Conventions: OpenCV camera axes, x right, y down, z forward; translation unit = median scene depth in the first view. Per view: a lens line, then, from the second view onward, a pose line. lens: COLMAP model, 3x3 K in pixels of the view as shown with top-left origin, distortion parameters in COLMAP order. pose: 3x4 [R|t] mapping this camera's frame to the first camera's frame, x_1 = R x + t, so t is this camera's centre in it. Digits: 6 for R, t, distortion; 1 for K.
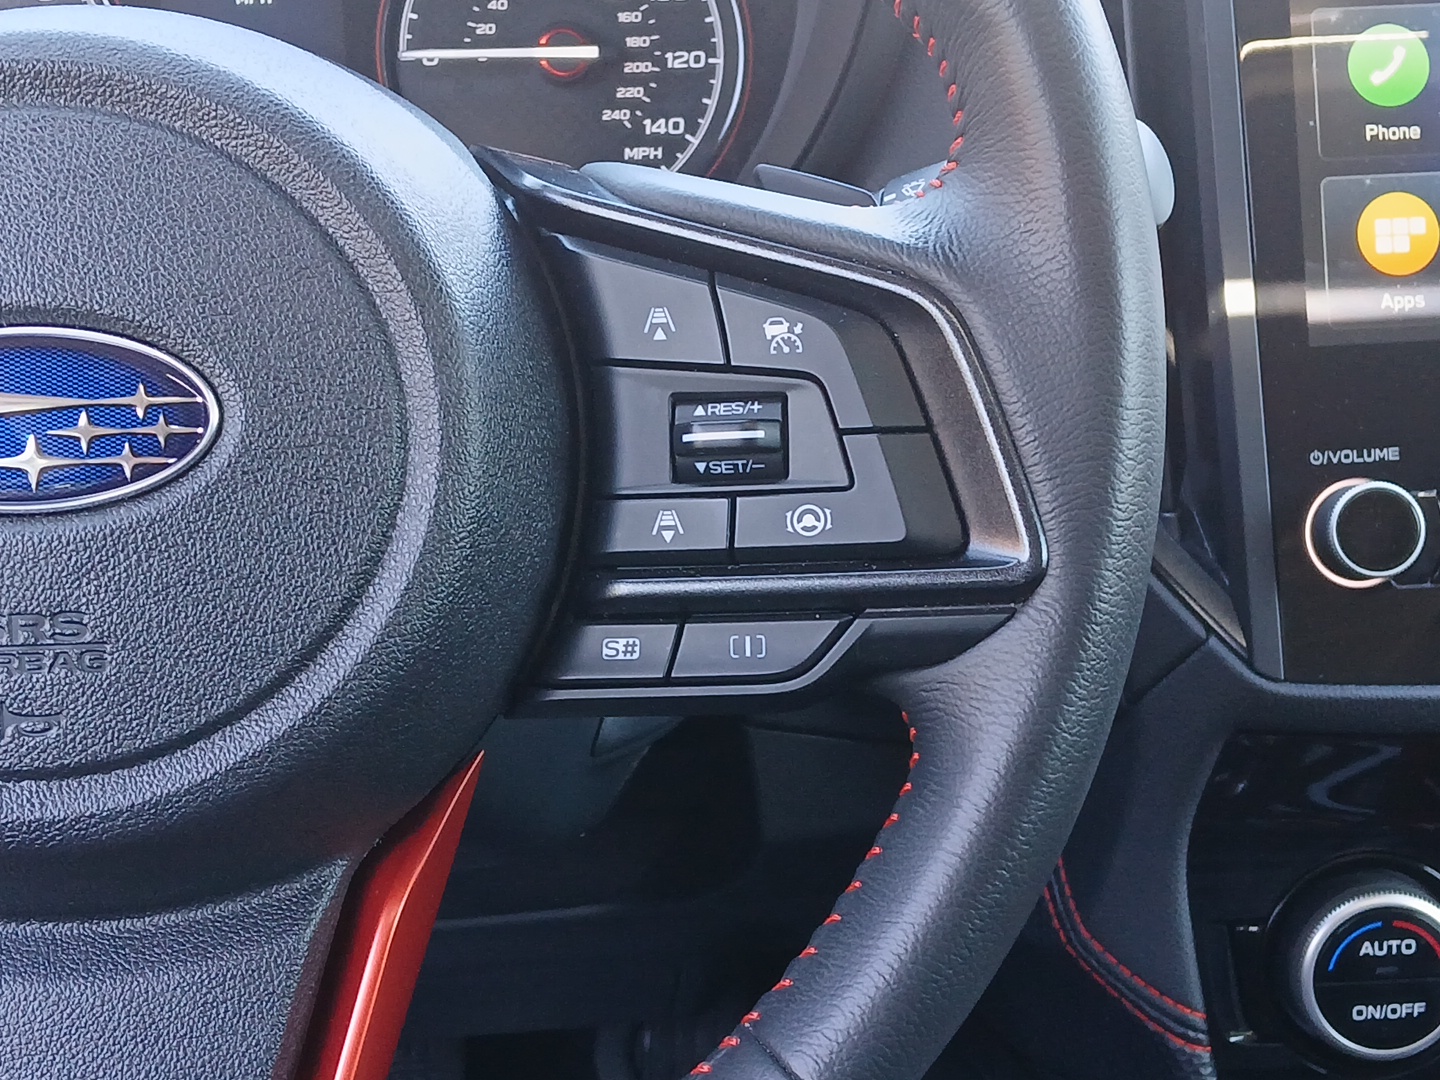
lens RADIAL K [[2552.0, 0, 717.6], [0, 2552.0, 570.5], [0, 0, 1]] dist [0.176658, -0.440605]
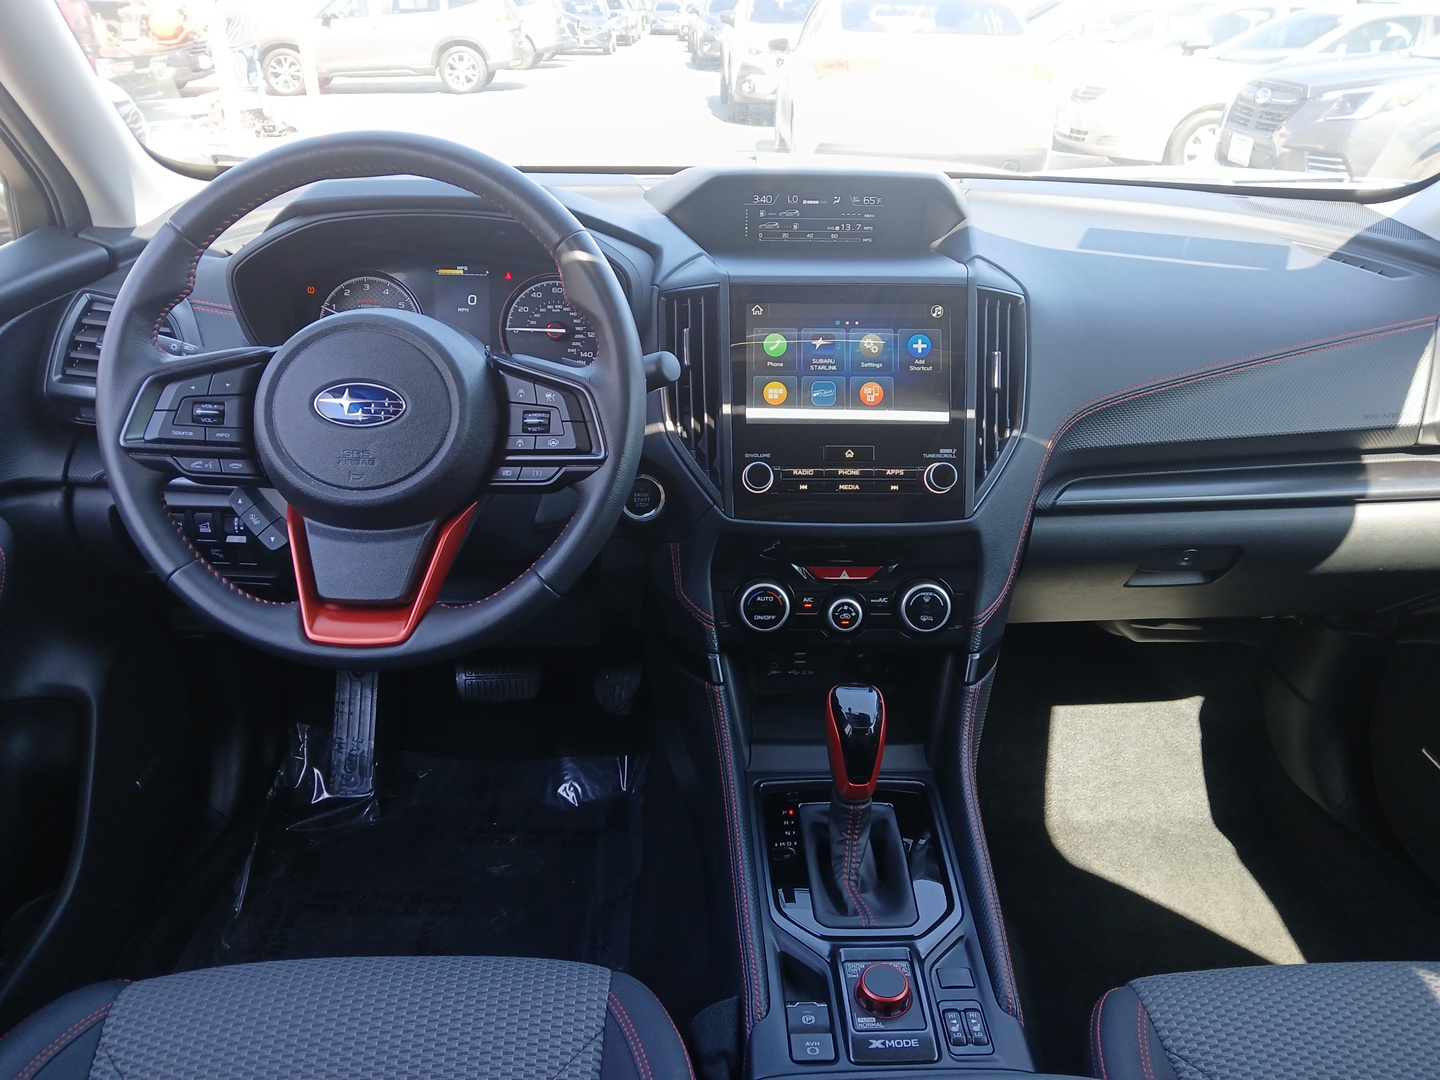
lens RADIAL K [[1150.8, 0, 715.3], [0, 1150.8, 556.6], [0, 0, 1]] dist [0.130669, -0.278895]
pose [[0.998030, 0.051623, -0.035640, 0.363087], [-0.052306, 0.998460, -0.018511, 0.179687], [0.034630, 0.020339, 0.999193, -0.809656]]
